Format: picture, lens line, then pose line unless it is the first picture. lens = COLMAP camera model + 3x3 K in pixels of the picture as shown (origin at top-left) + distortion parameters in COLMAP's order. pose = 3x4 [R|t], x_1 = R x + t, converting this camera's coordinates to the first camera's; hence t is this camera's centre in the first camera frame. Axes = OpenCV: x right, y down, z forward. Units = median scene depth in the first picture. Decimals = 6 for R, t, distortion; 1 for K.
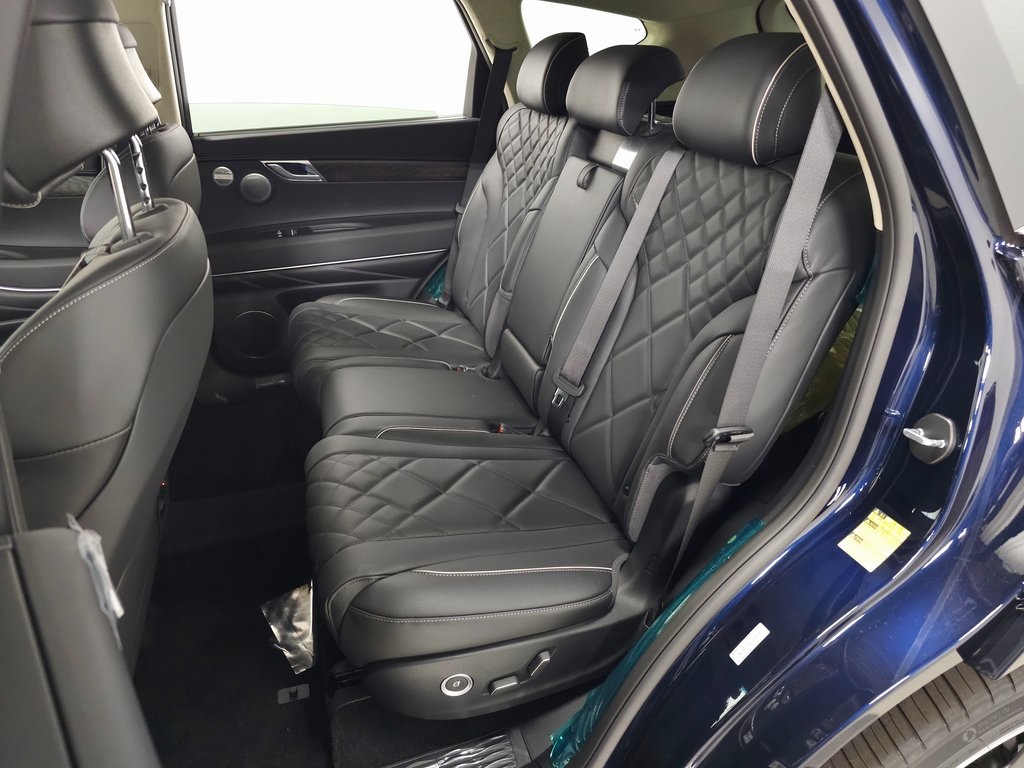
lens RADIAL K [[687.4, 0, 521.8], [0, 687.4, 379.4], [0, 0, 1]] dist [0.065104, -0.080979]
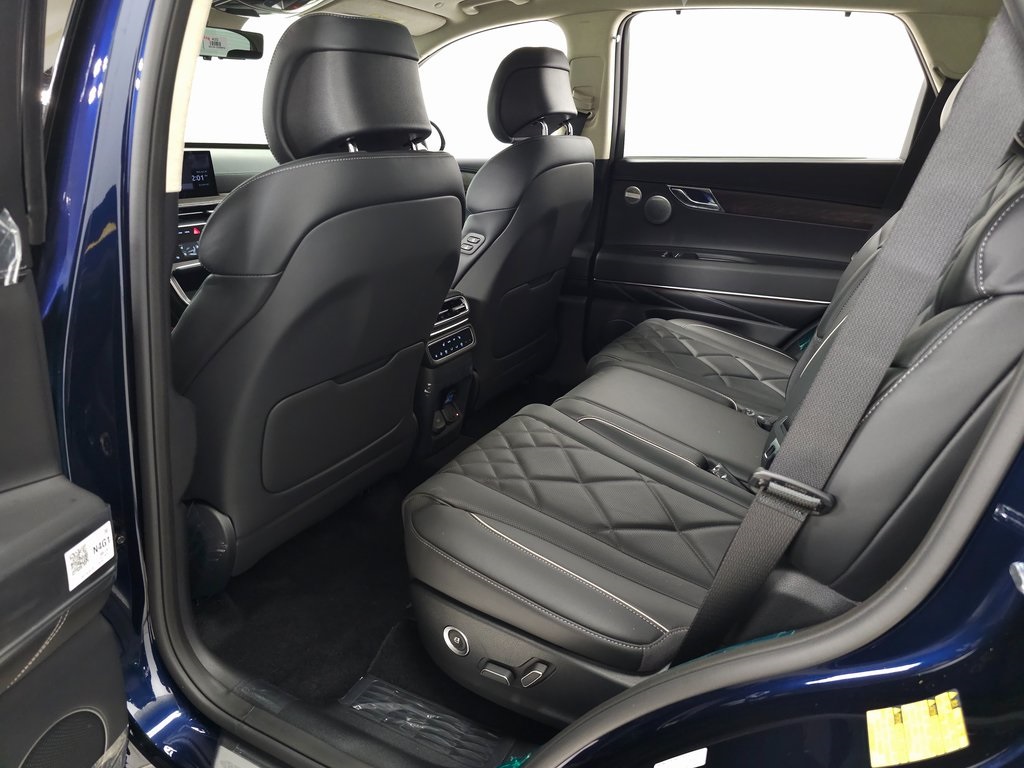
lens RADIAL K [[687.4, 0, 521.8], [0, 687.4, 379.4], [0, 0, 1]] dist [0.065104, -0.080979]
pose [[0.702661, 0.268294, -0.659004, 0.244742], [-0.341498, 0.939701, 0.018450, 0.023536], [0.624217, 0.212084, 0.751913, 0.122510]]
